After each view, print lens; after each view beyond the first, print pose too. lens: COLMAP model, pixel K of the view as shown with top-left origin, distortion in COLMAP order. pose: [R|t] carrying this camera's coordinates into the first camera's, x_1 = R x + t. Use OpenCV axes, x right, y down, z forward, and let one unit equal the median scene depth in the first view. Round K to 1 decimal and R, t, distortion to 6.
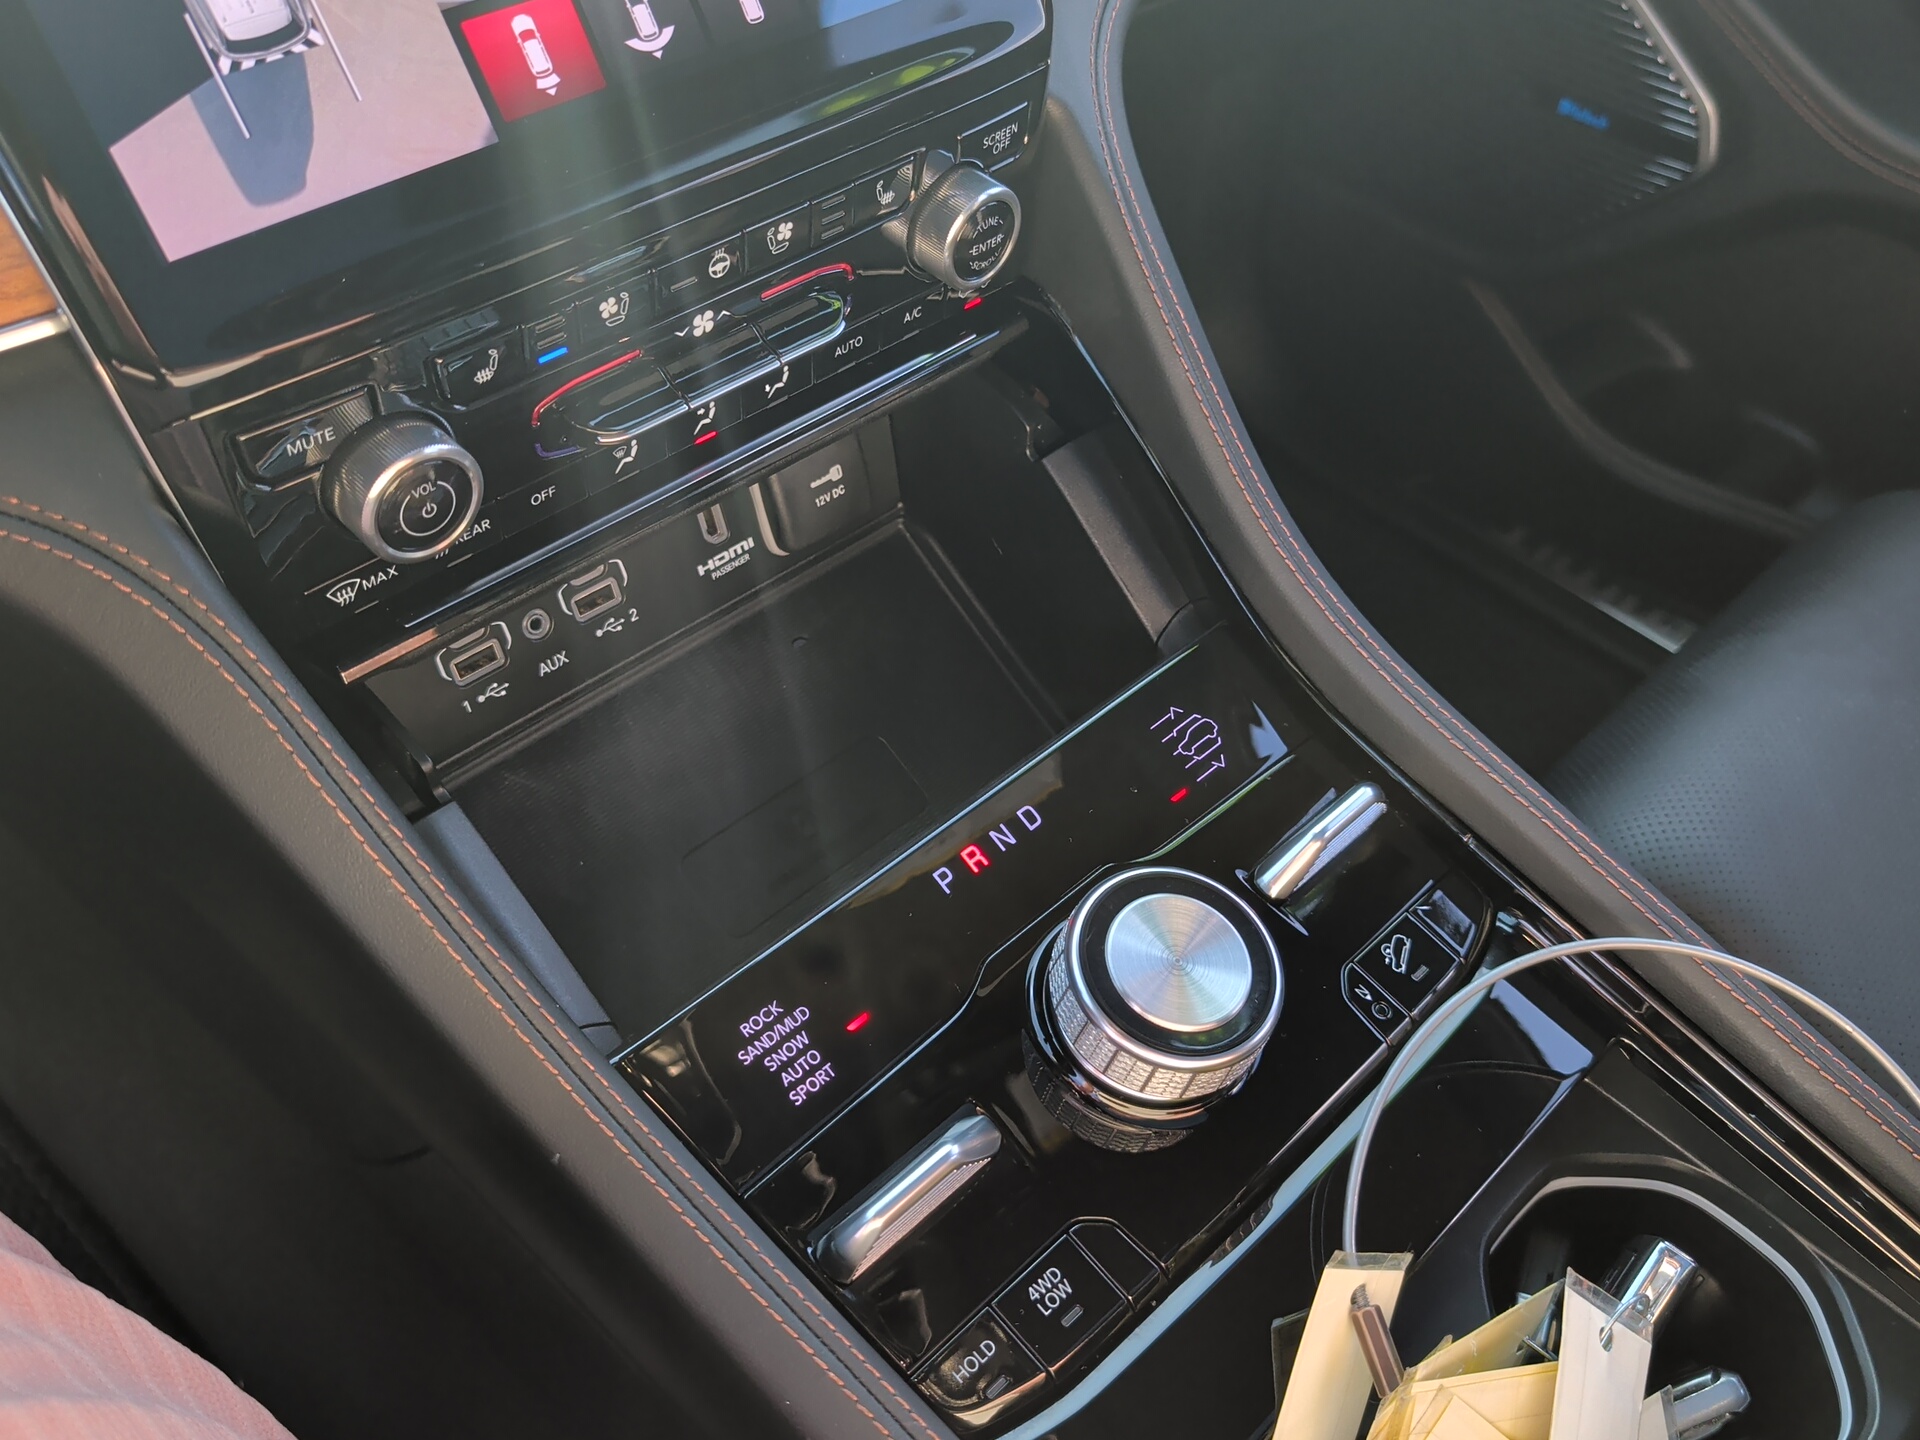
lens RADIAL K [[1609.3, 0, 962.6], [0, 1609.3, 748.5], [0, 0, 1]] dist [0.005777, -0.011075]
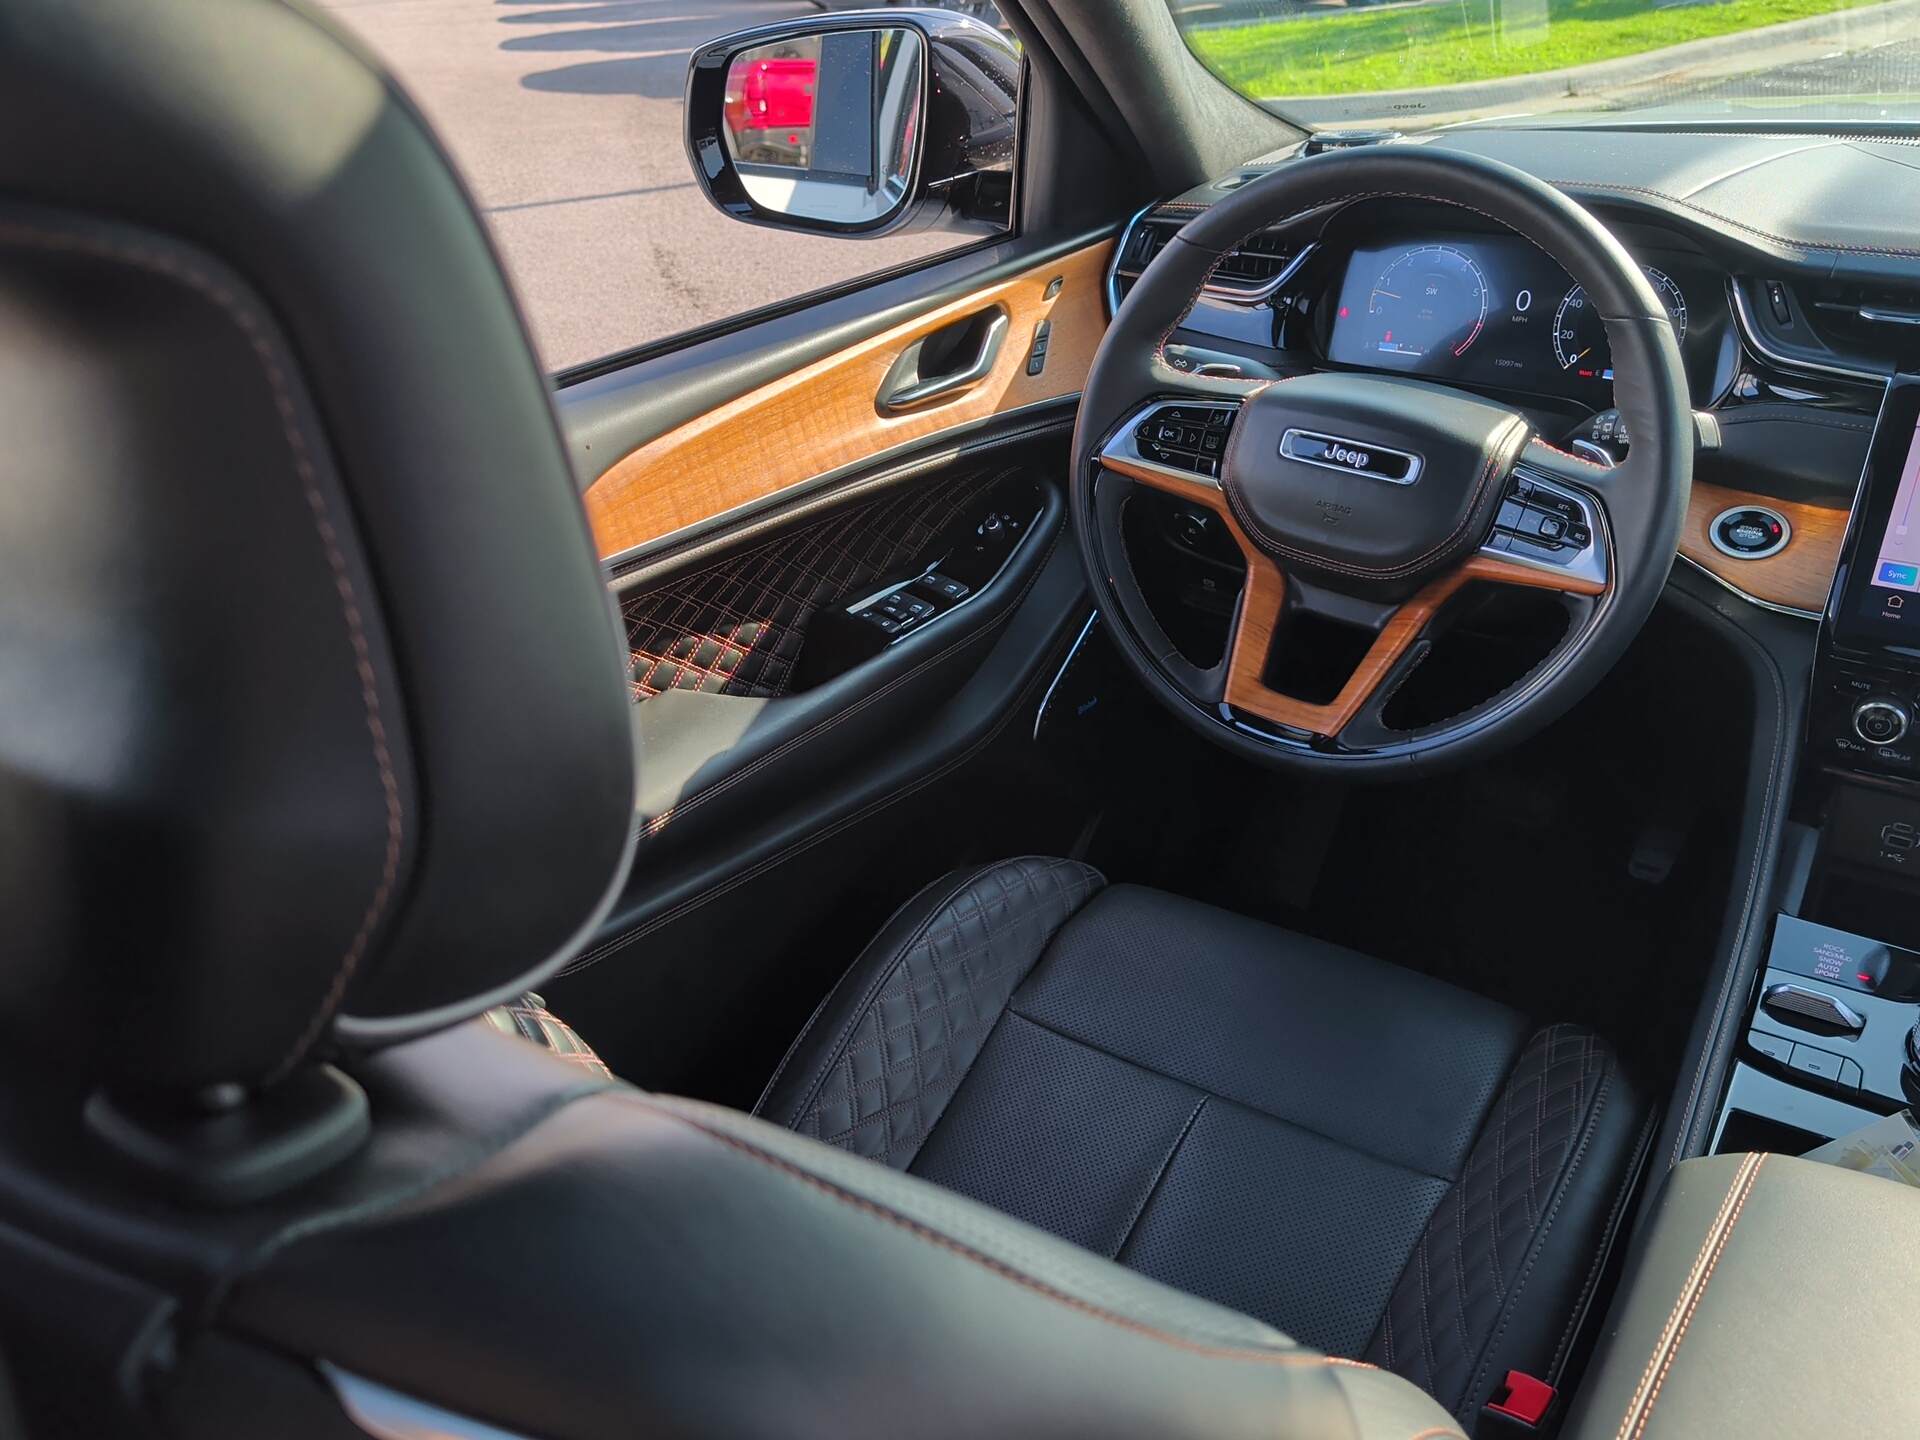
lens RADIAL K [[1609.3, 0, 965.1], [0, 1609.3, 733.1], [0, 0, 1]] dist [0.005777, -0.011075]
pose [[0.189819, 0.407525, -0.893248, 1.544223], [-0.696569, 0.697061, 0.169995, 0.404700], [0.691925, 0.589940, 0.416185, -1.051833]]
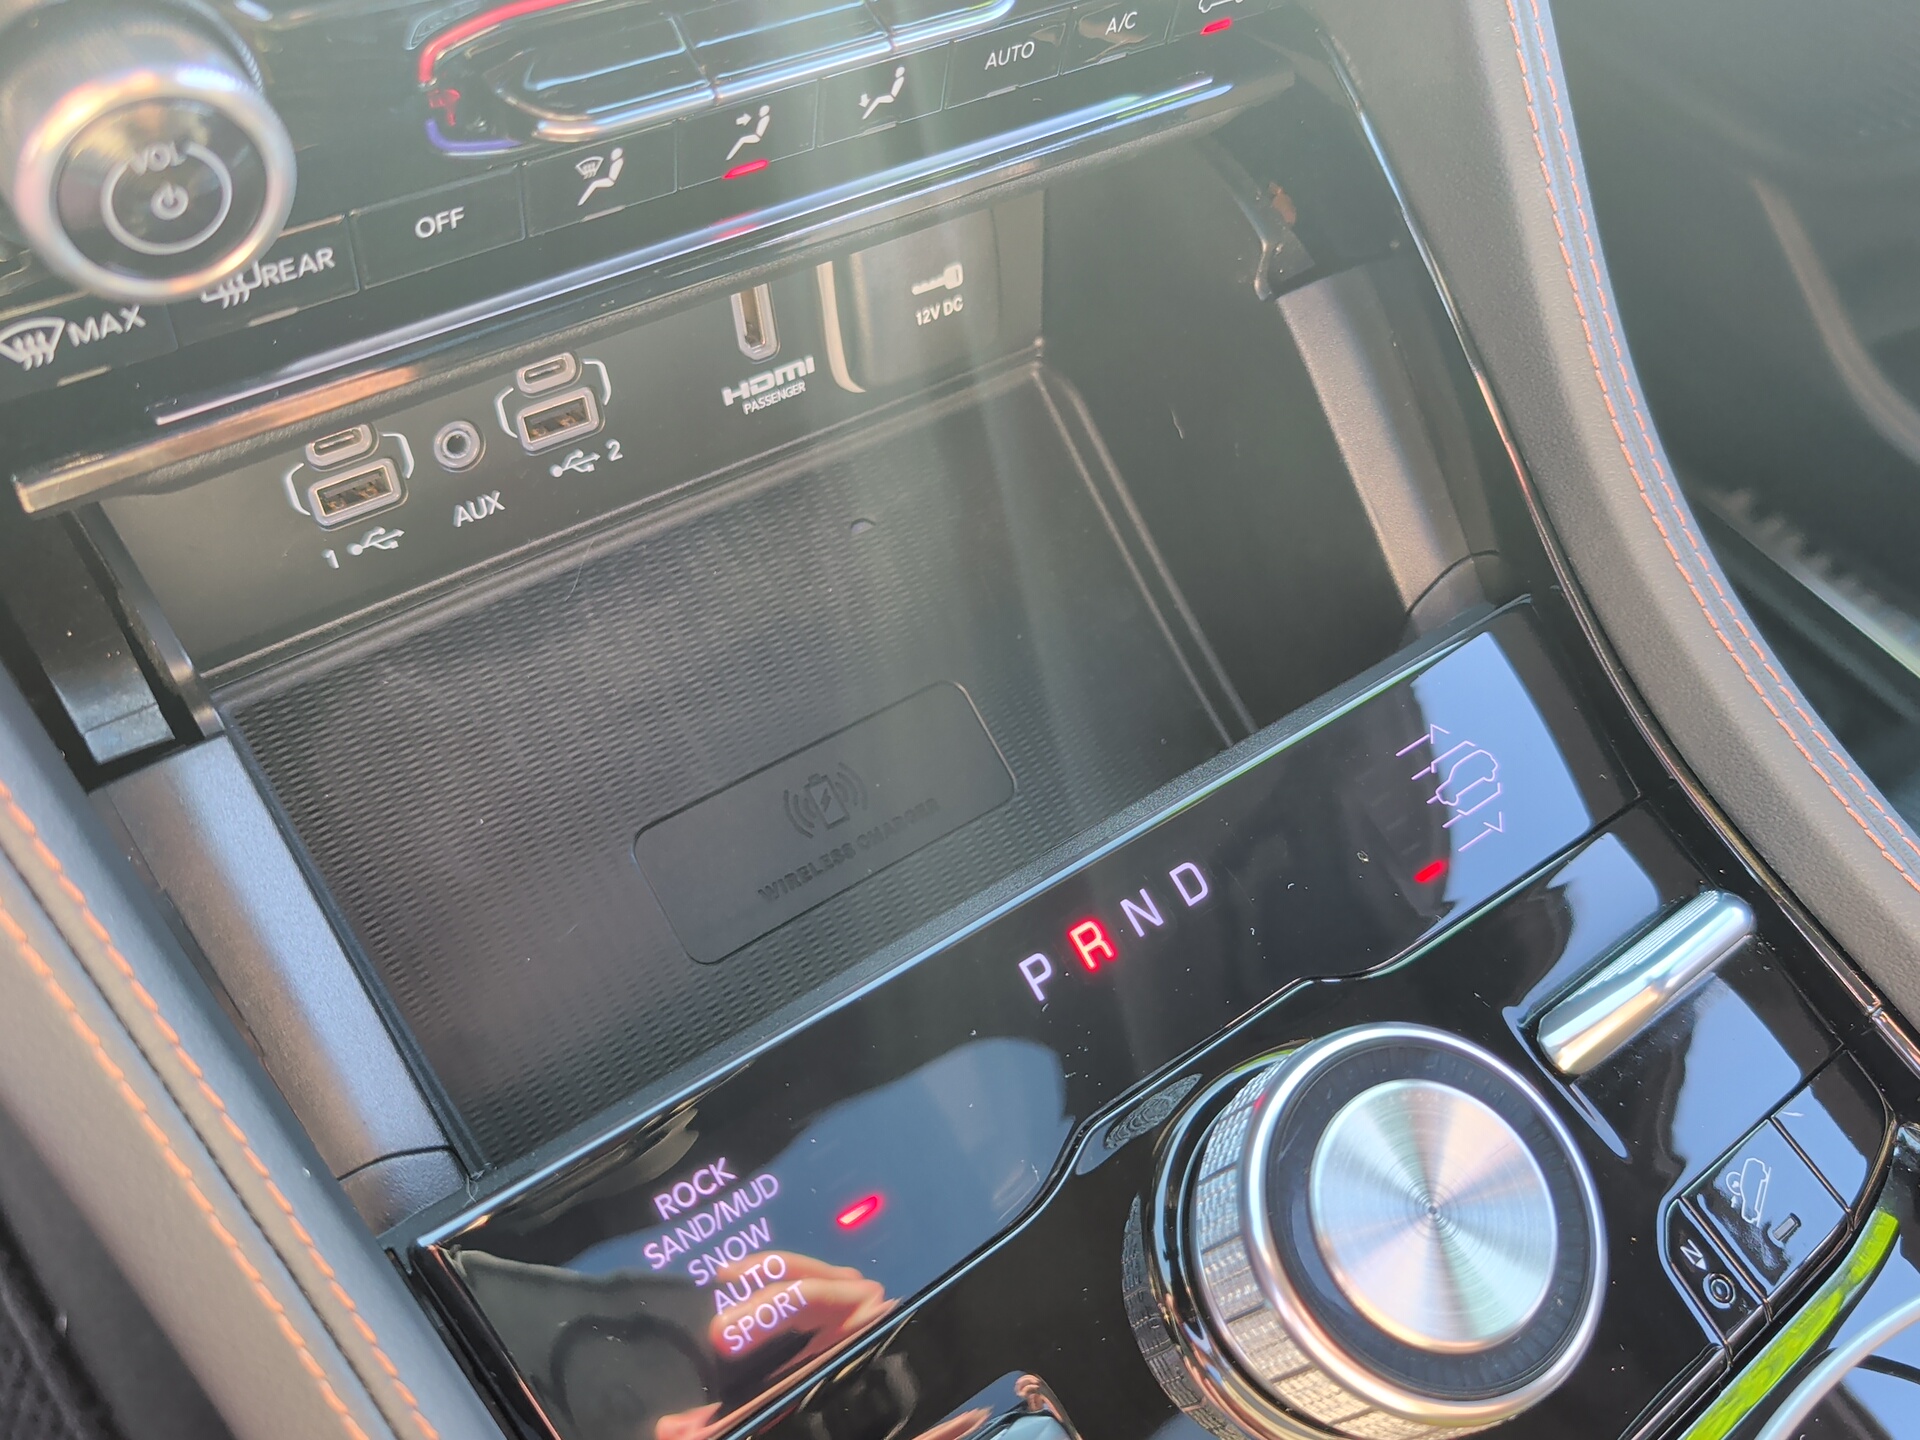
lens RADIAL K [[1609.3, 0, 944.2], [0, 1609.3, 749.7], [0, 0, 1]] dist [0.005777, -0.011075]
pose [[0.987863, 0.150822, -0.037134, -0.034684], [-0.147033, 0.985076, 0.089475, -0.047307], [0.050074, -0.082929, 0.995297, 0.395293]]
